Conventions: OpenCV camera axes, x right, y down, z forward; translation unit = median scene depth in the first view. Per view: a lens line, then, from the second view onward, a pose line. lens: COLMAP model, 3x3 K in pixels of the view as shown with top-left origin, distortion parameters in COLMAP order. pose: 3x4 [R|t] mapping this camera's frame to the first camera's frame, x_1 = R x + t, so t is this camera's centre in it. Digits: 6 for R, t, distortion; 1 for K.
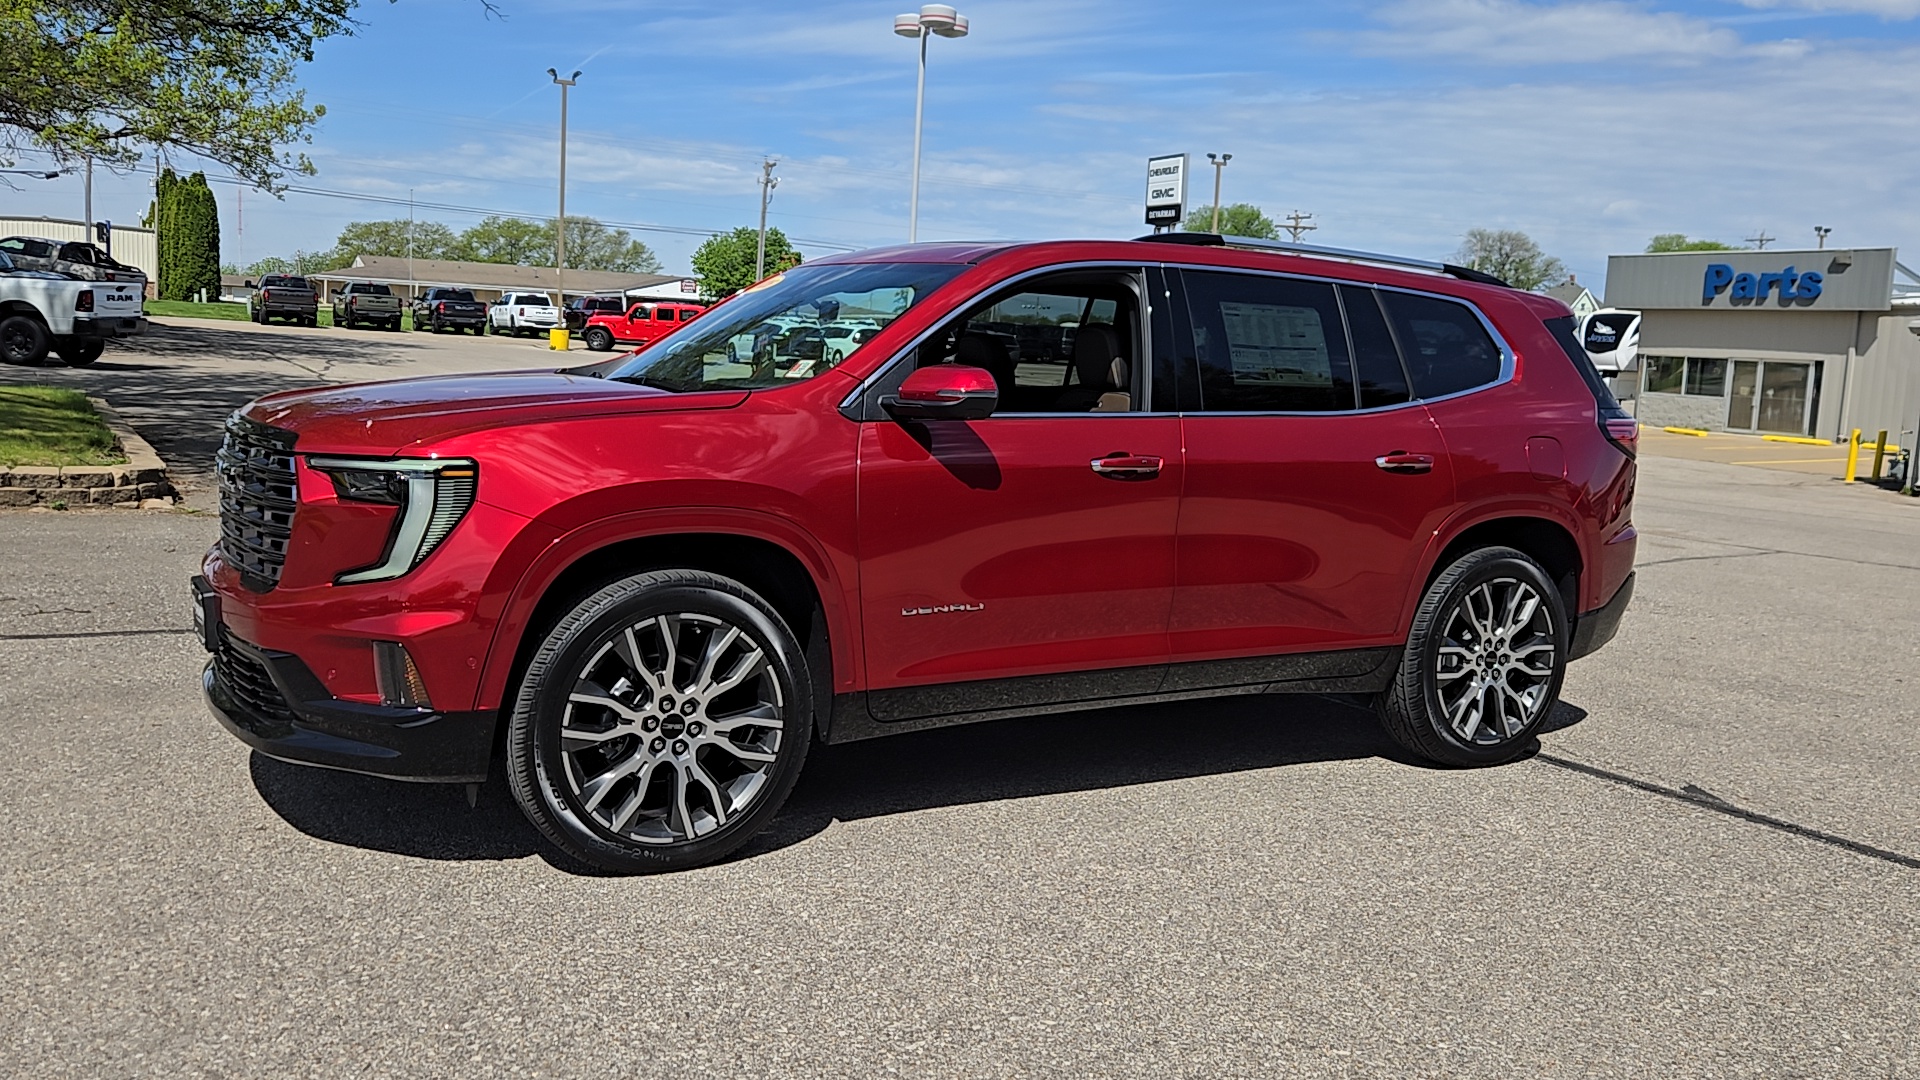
lens RADIAL K [[1623.7, 0, 948.8], [0, 1623.7, 538.3], [0, 0, 1]] dist [0.021432, -0.011923]
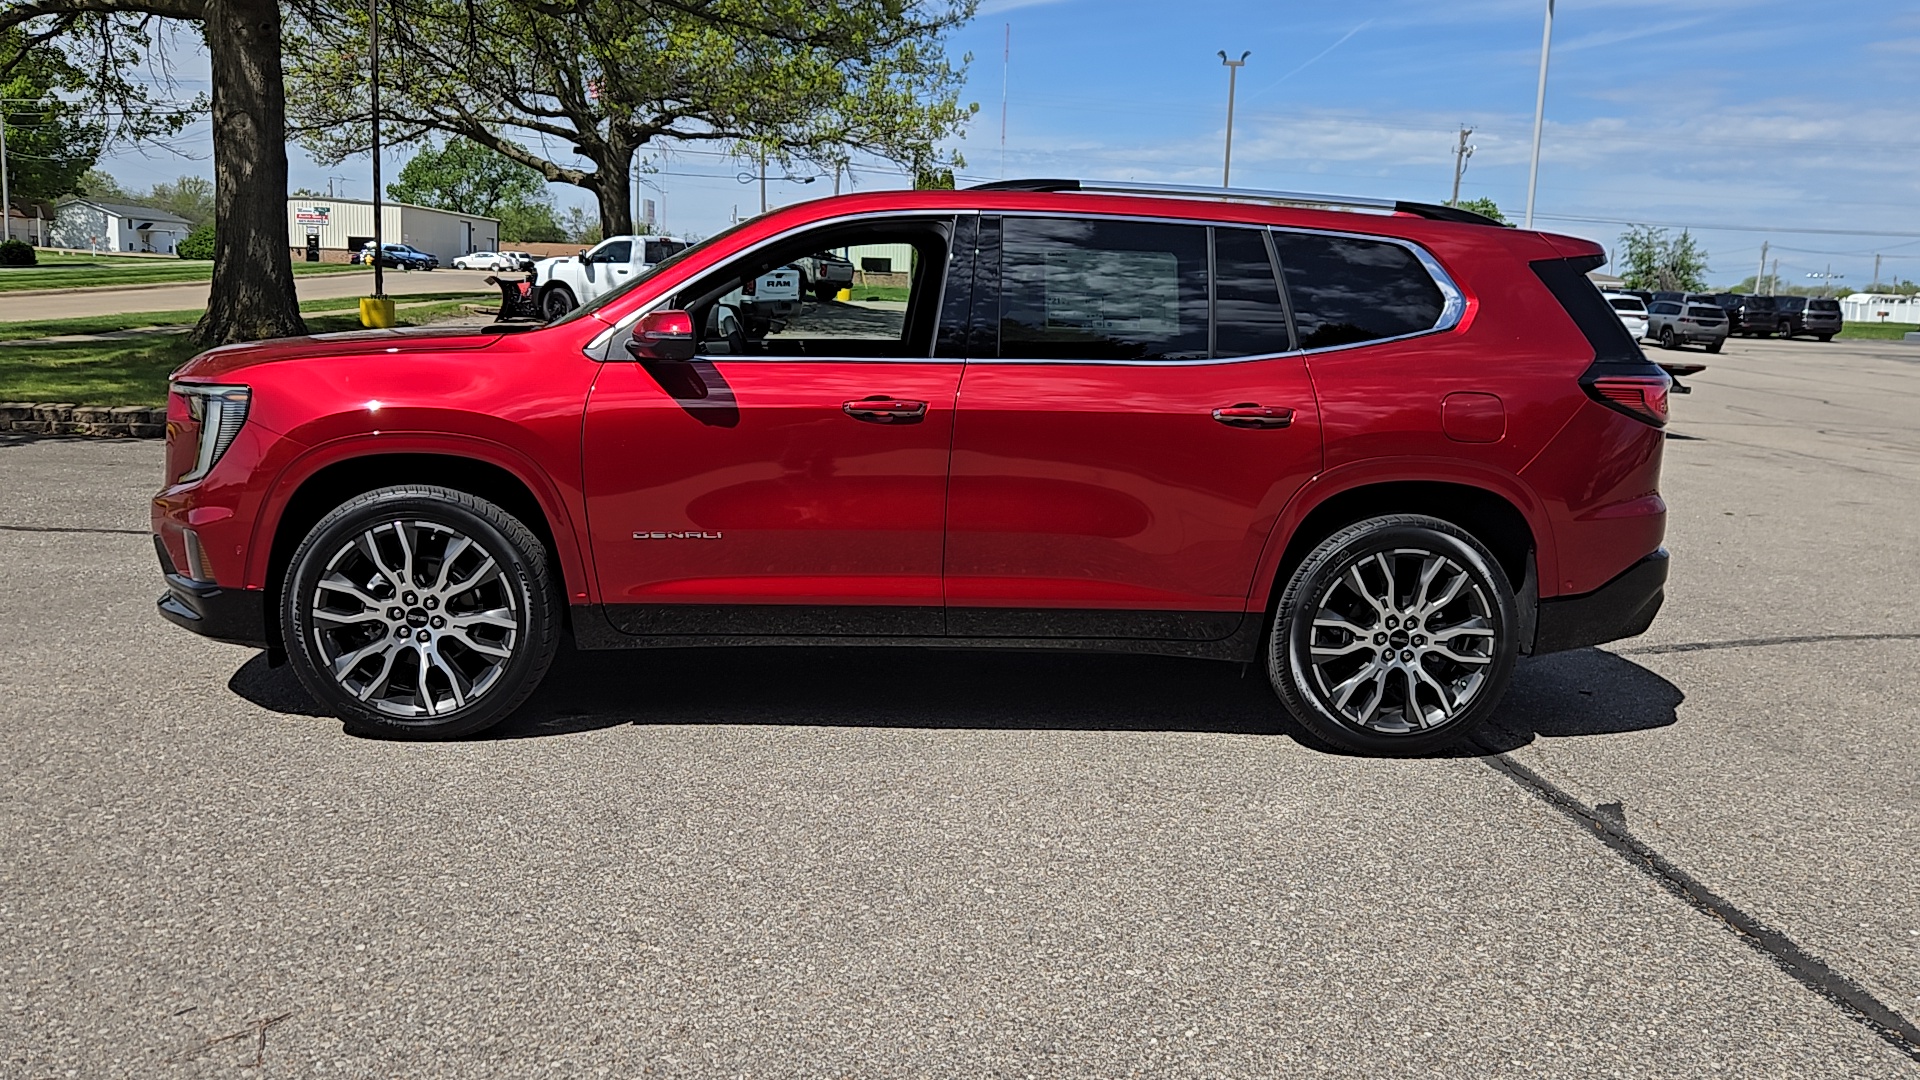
lens RADIAL K [[1623.7, 0, 948.8], [0, 1623.7, 538.3], [0, 0, 1]] dist [0.021432, -0.011923]
pose [[0.895780, 0.051036, -0.441558, 0.630318], [-0.046031, 0.998697, 0.022048, 0.012925], [0.442107, 0.000575, 0.896962, 0.100838]]
